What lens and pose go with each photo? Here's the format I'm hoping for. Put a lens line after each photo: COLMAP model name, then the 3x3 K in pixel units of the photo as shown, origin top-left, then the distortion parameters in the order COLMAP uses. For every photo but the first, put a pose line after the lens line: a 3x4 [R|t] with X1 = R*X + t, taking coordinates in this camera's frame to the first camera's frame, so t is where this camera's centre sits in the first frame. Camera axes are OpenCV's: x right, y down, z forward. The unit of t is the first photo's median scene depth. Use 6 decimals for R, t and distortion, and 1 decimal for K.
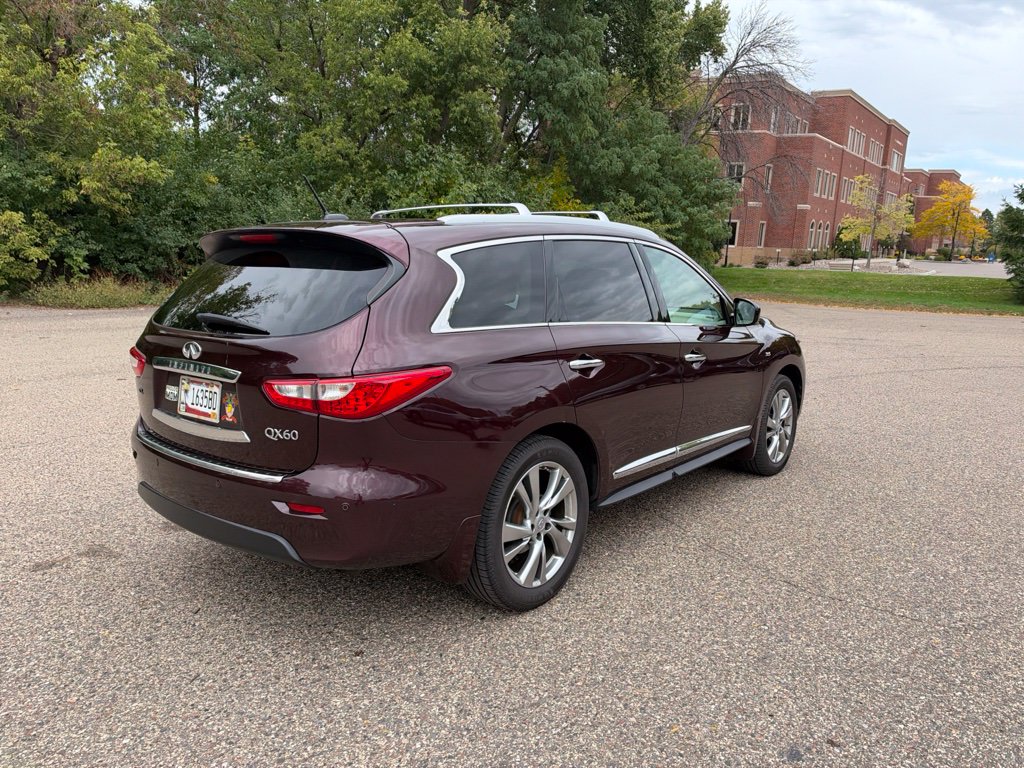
lens RADIAL K [[747.8, 0, 514.0], [0, 747.8, 379.8], [0, 0, 1]] dist [0.054695, -0.069003]
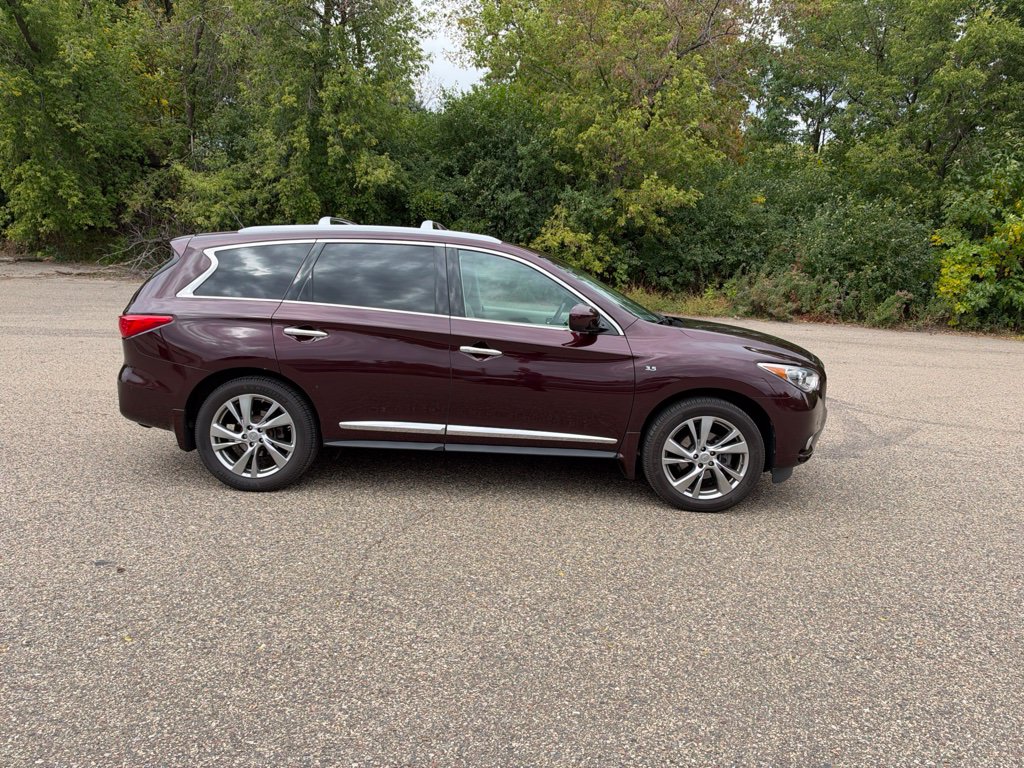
lens RADIAL K [[766.5, 0, 513.6], [0, 766.5, 384.5], [0, 0, 1]] dist [-0.003637, -0.007184]
pose [[0.612116, 0.127941, -0.780349, 1.173474], [-0.145887, 0.988157, 0.047576, -0.041271], [0.777194, 0.084721, 0.623532, 0.358049]]
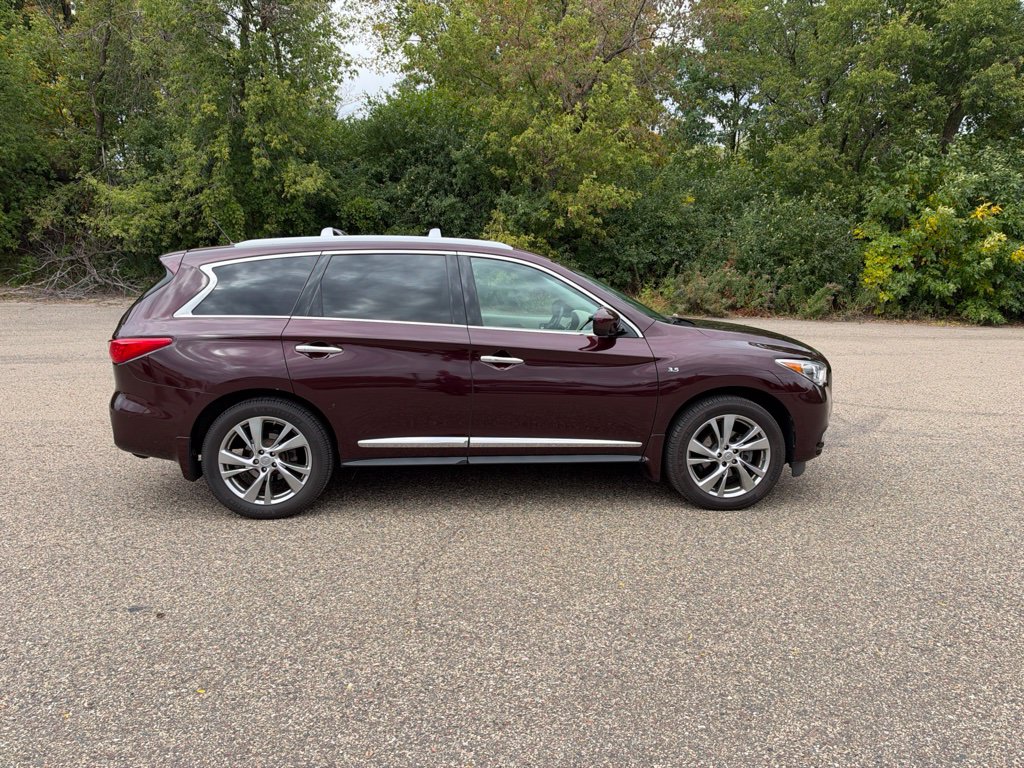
lens RADIAL K [[766.5, 0, 513.6], [0, 766.5, 384.5], [0, 0, 1]] dist [-0.003637, -0.007184]
pose [[0.693970, 0.091346, -0.714186, 1.056426], [-0.101232, 0.994445, 0.028825, -0.027554], [0.712852, 0.052295, 0.699362, 0.261237]]
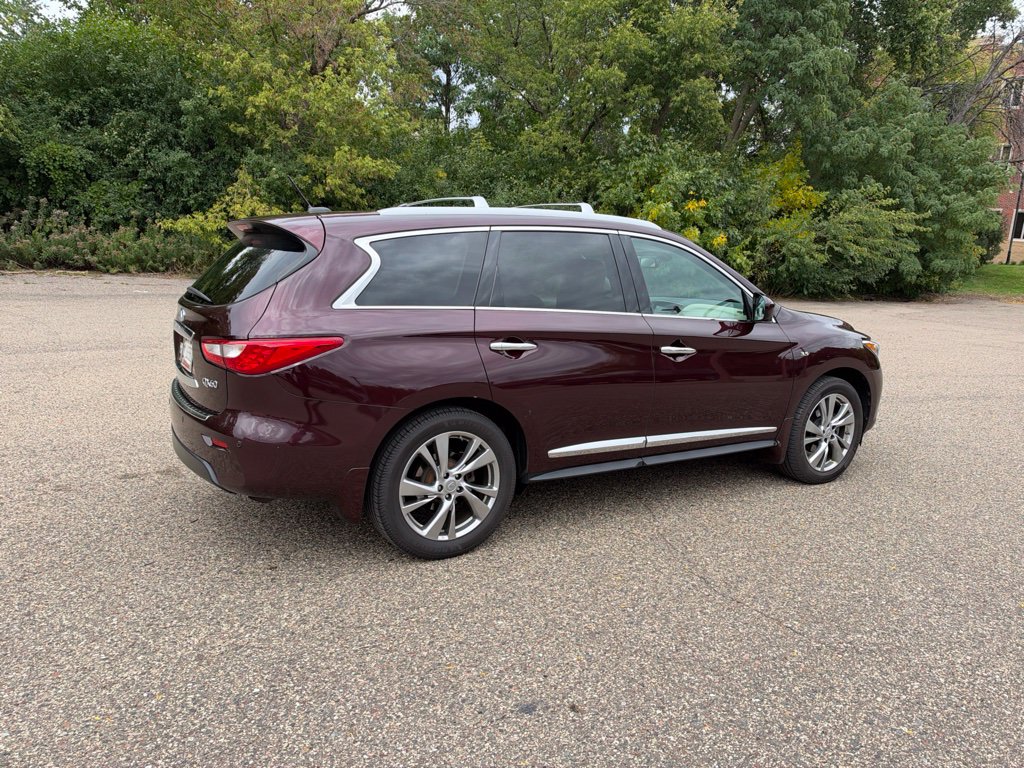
lens RADIAL K [[747.8, 0, 514.0], [0, 747.8, 379.8], [0, 0, 1]] dist [0.054695, -0.069003]
pose [[0.941319, 0.072620, -0.329613, 0.375878], [-0.068547, 0.997360, 0.023977, 0.000992], [0.330484, 0.000024, 0.943811, -0.014371]]
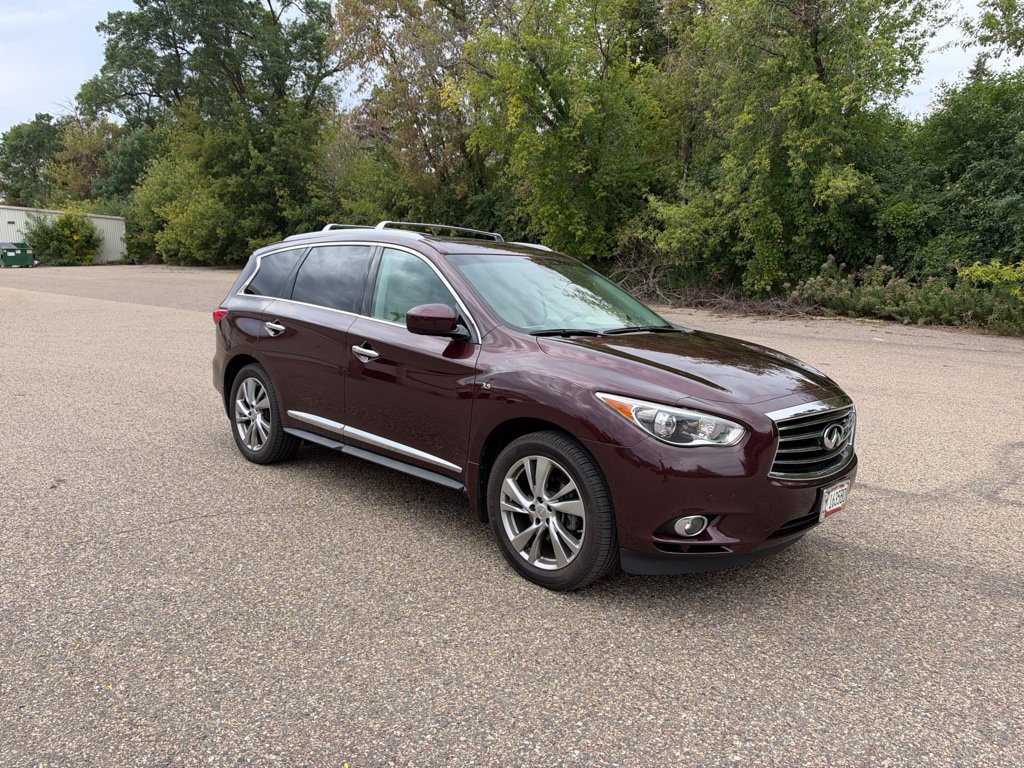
lens RADIAL K [[748.5, 0, 488.5], [0, 748.5, 388.0], [0, 0, 1]] dist [-0.004916, -0.009884]
pose [[-0.113926, 0.129239, -0.985047, 1.284668], [-0.185710, 0.971256, 0.148908, -0.170793], [0.975978, 0.199897, -0.086650, 1.301397]]
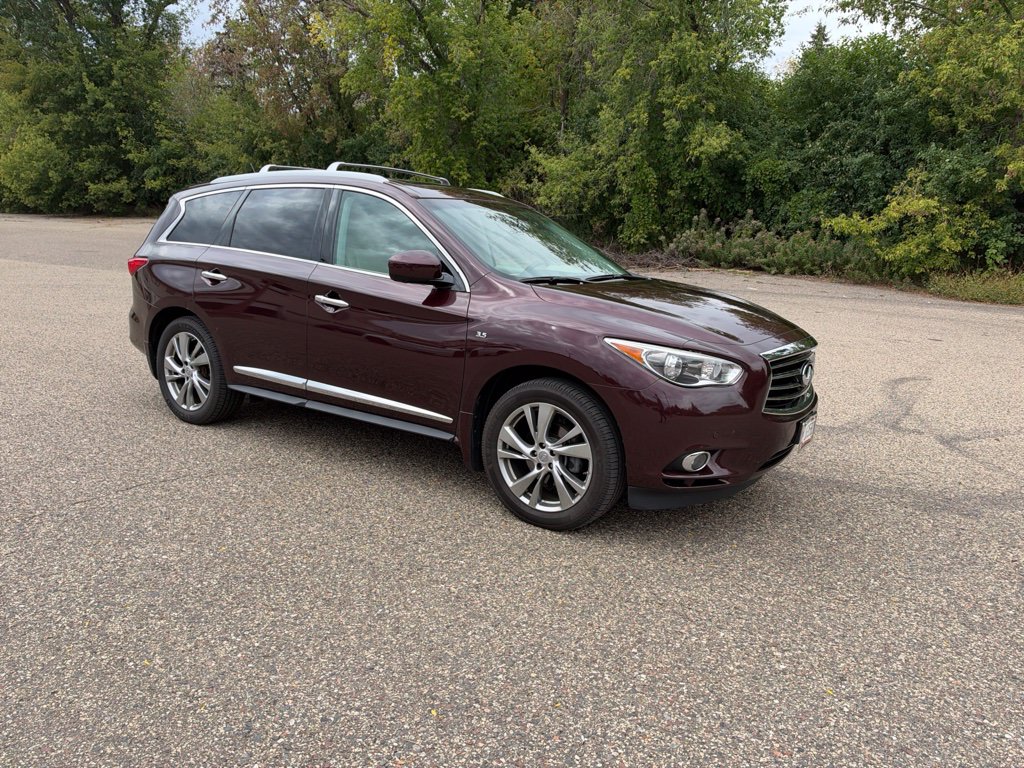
lens RADIAL K [[754.5, 0, 497.7], [0, 754.5, 389.4], [0, 0, 1]] dist [-0.006386, -0.008763]
pose [[0.076067, 0.191107, -0.978617, 1.291506], [-0.190415, 0.966182, 0.173878, -0.135121], [0.978752, 0.173118, 0.109884, 1.154773]]
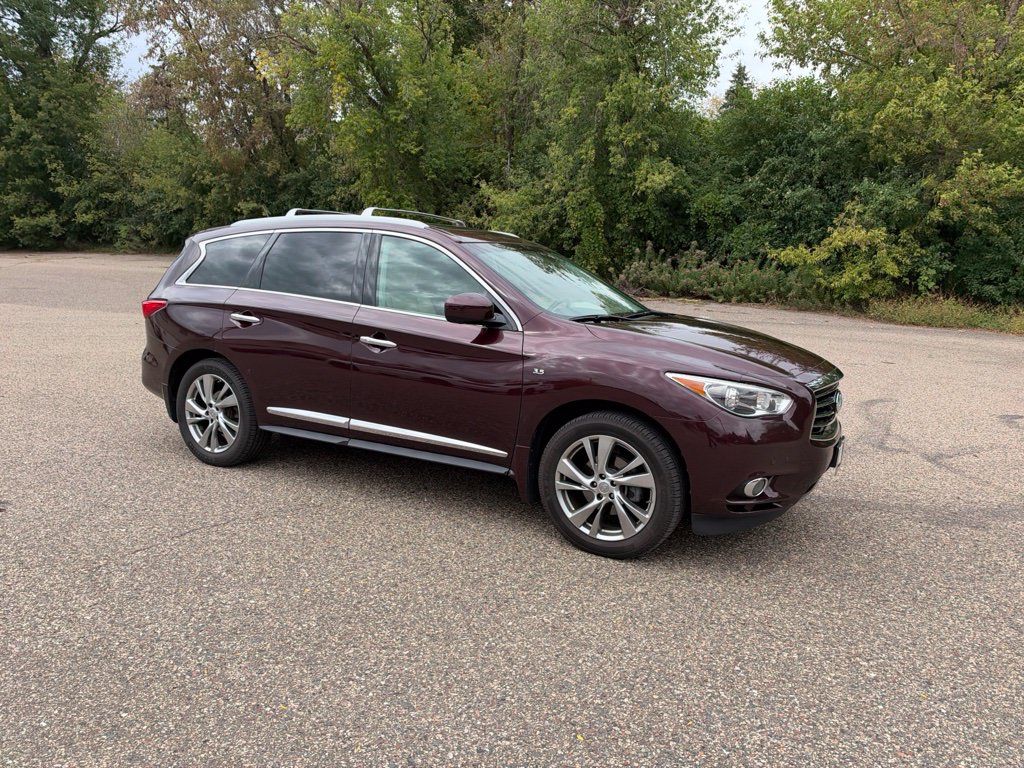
lens RADIAL K [[754.7, 0, 499.5], [0, 754.7, 379.8], [0, 0, 1]] dist [-0.002788, -0.009659]
pose [[0.165001, 0.138384, -0.976537, 1.310245], [-0.178138, 0.978006, 0.108493, -0.122499], [0.970073, 0.156057, 0.186023, 1.003187]]
